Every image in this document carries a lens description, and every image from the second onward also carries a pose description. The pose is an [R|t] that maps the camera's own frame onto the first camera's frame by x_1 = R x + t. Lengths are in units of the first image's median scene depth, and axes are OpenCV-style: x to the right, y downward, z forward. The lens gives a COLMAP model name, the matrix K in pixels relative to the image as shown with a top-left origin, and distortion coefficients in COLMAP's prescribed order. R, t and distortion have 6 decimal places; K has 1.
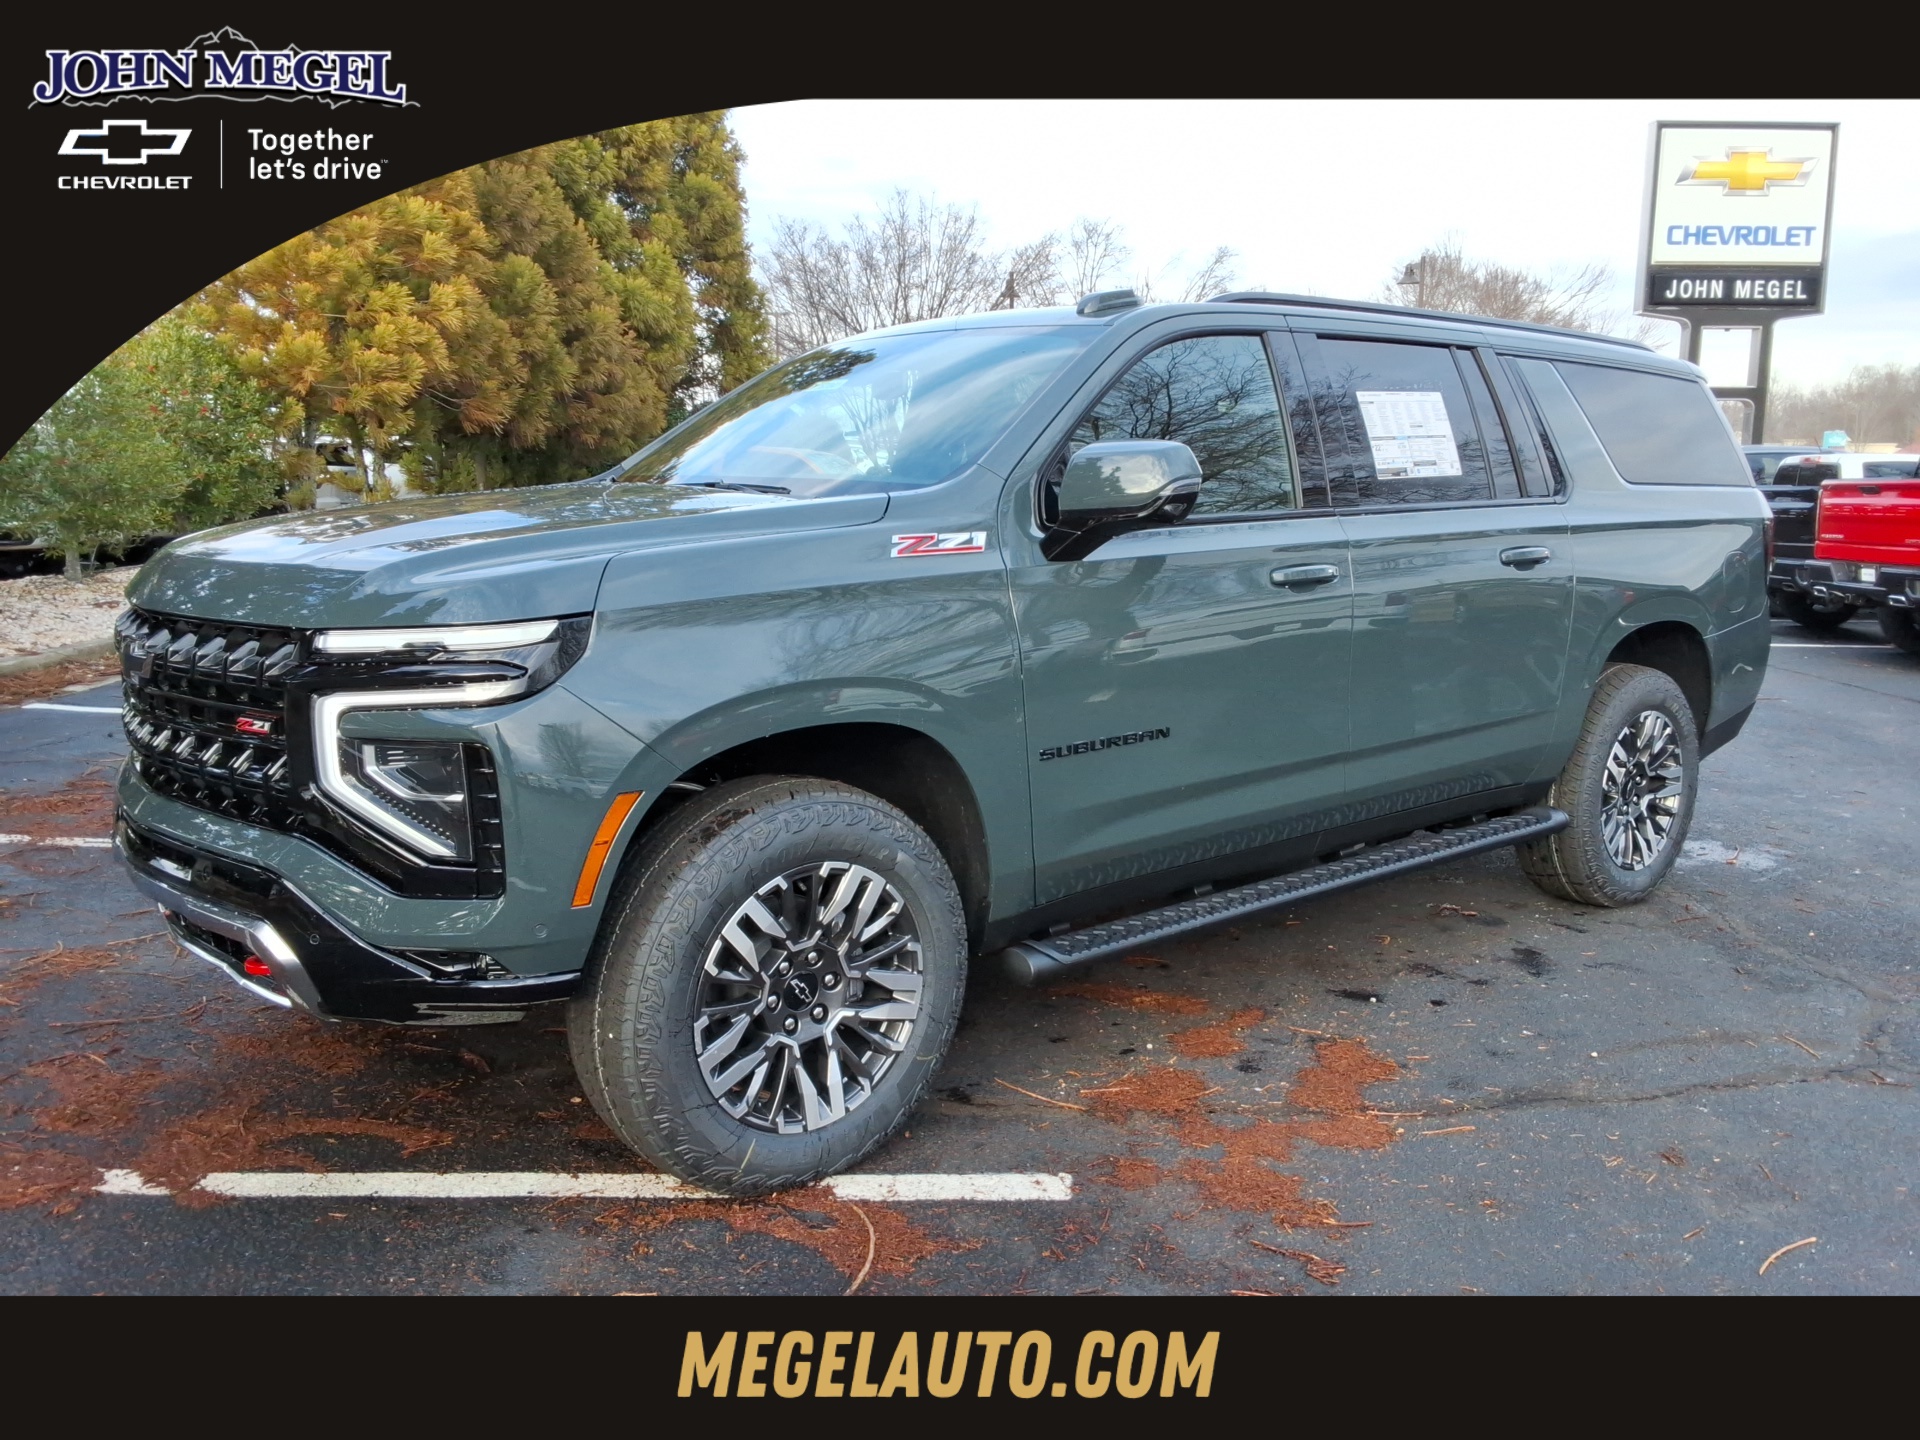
lens RADIAL K [[1525.6, 0, 972.2], [0, 1525.6, 700.5], [0, 0, 1]] dist [0.130321, -0.208776]
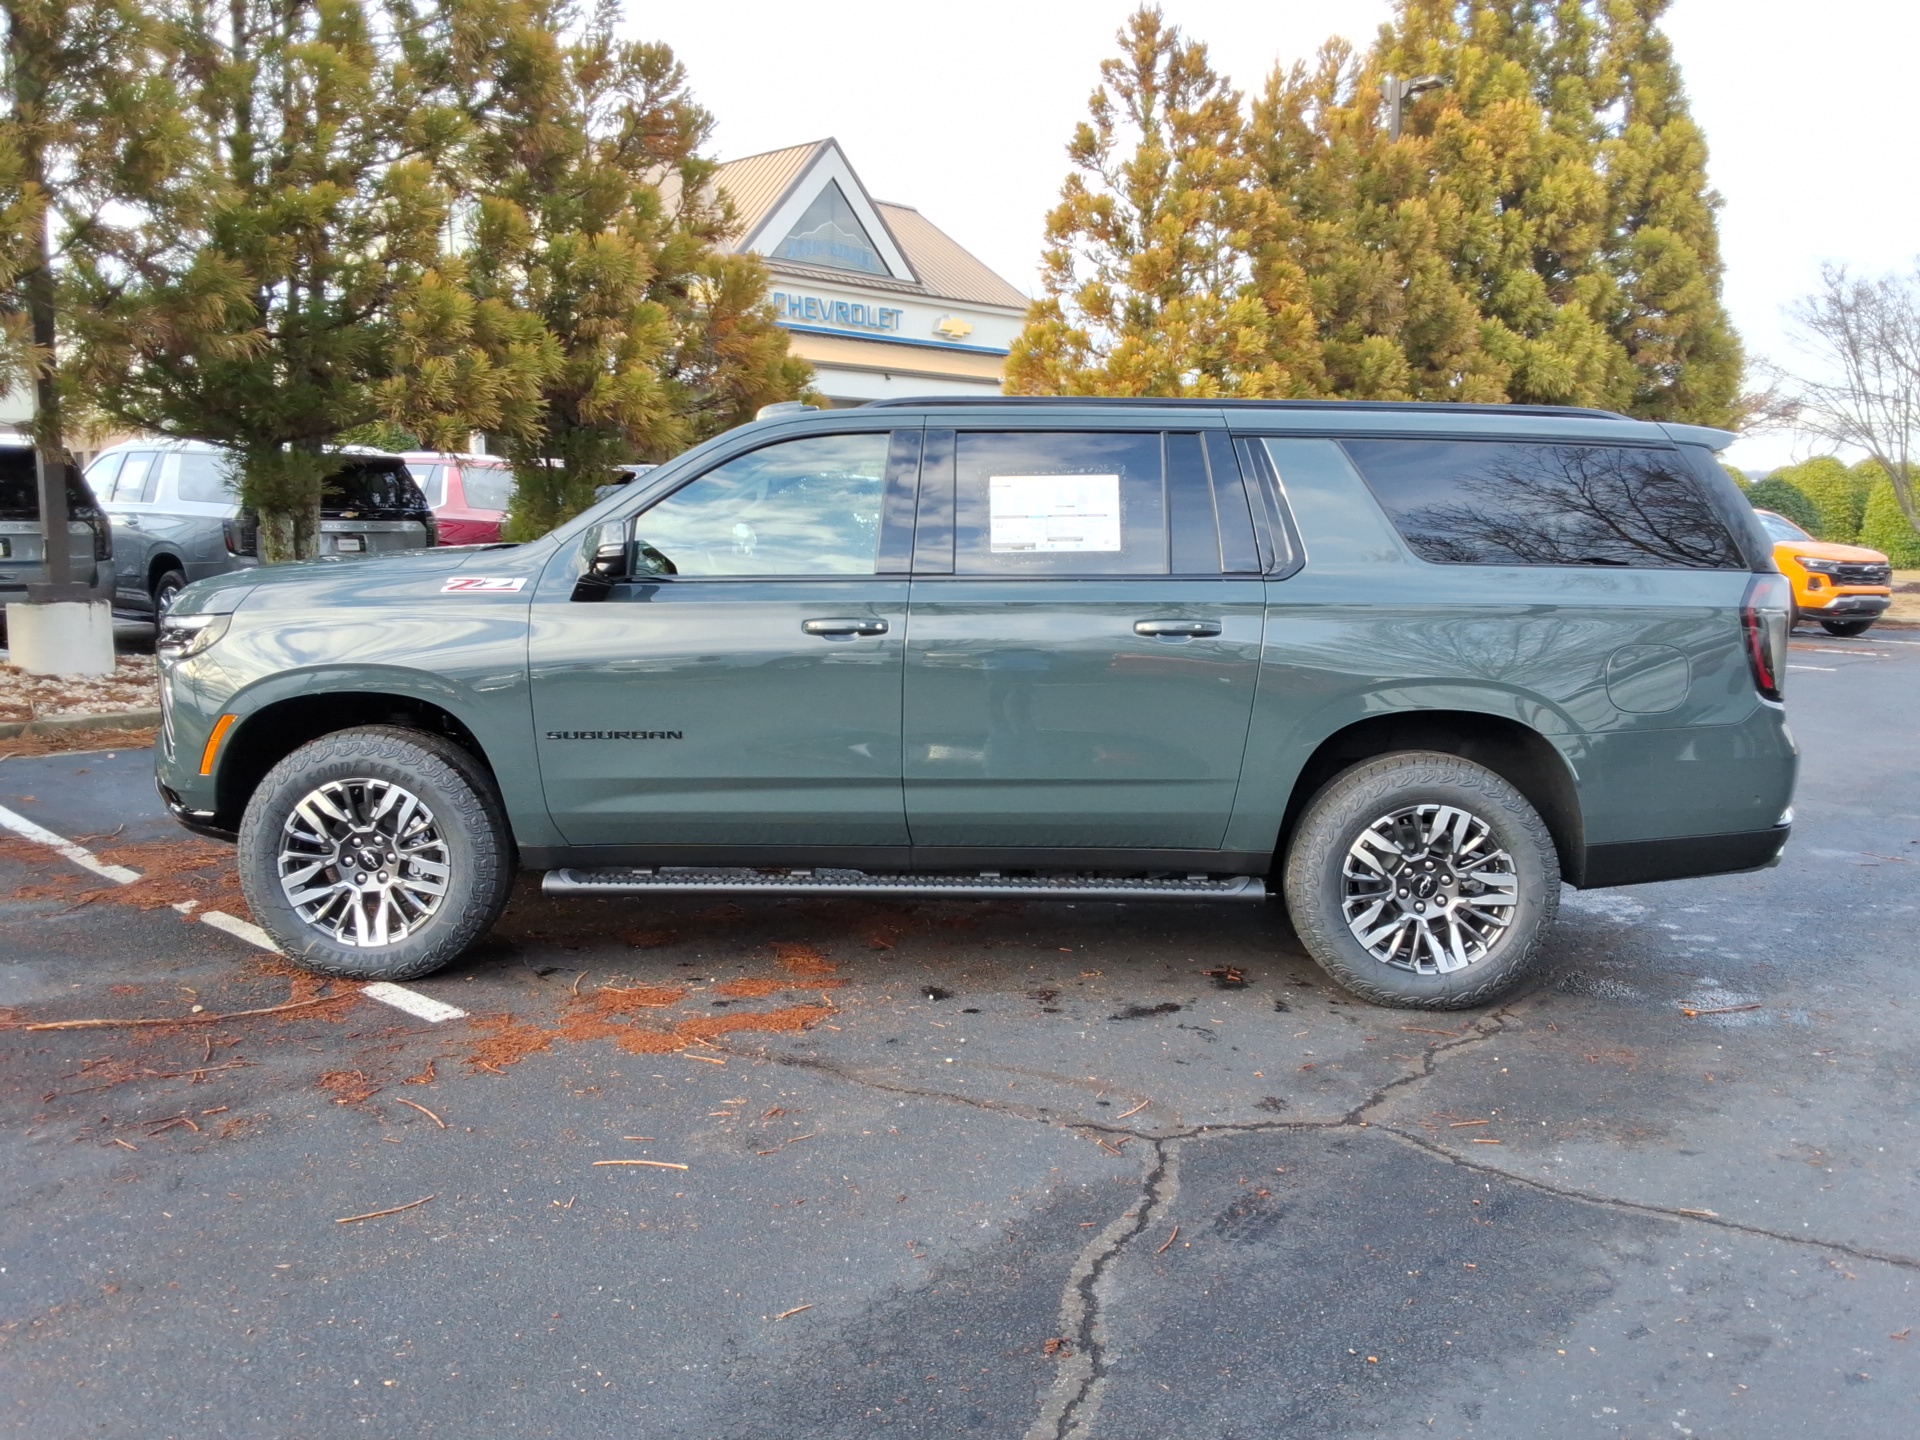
lens RADIAL K [[1525.6, 0, 972.2], [0, 1525.6, 700.5], [0, 0, 1]] dist [0.130321, -0.208776]
pose [[0.743139, 0.083194, -0.663945, 0.286496], [-0.109568, 0.993977, 0.001911, -0.009412], [0.660106, 0.071327, 0.747779, 0.040398]]
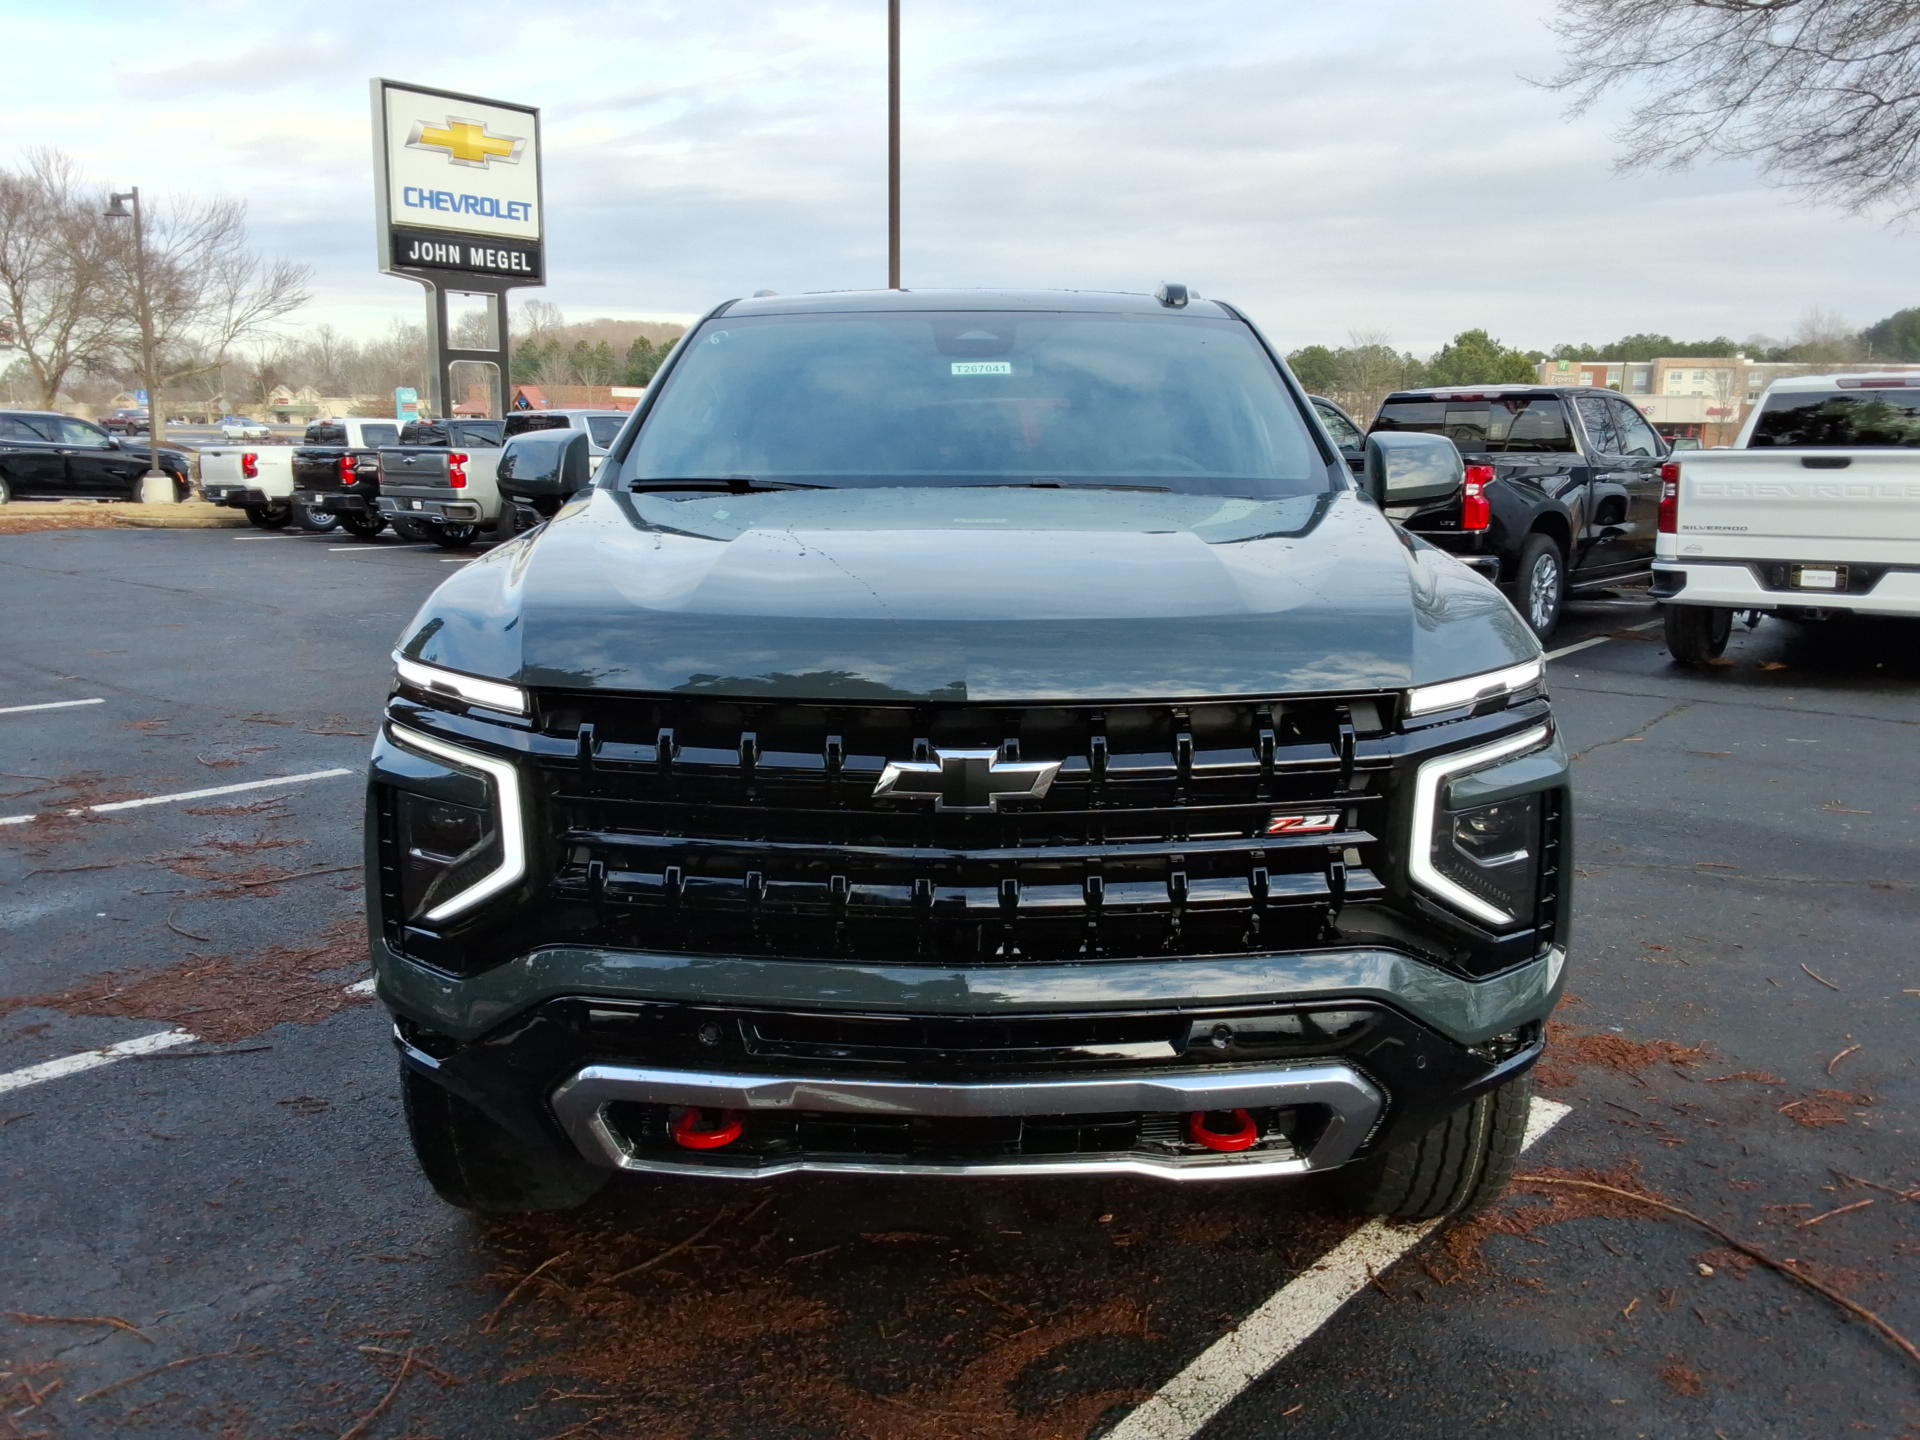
lens RADIAL K [[1525.6, 0, 972.2], [0, 1525.6, 700.5], [0, 0, 1]] dist [0.130321, -0.208776]
pose [[0.658005, -0.131108, 0.741512, -0.208991], [0.109208, 0.990930, 0.078298, -0.022706], [-0.745053, 0.029459, 0.666355, 0.112408]]
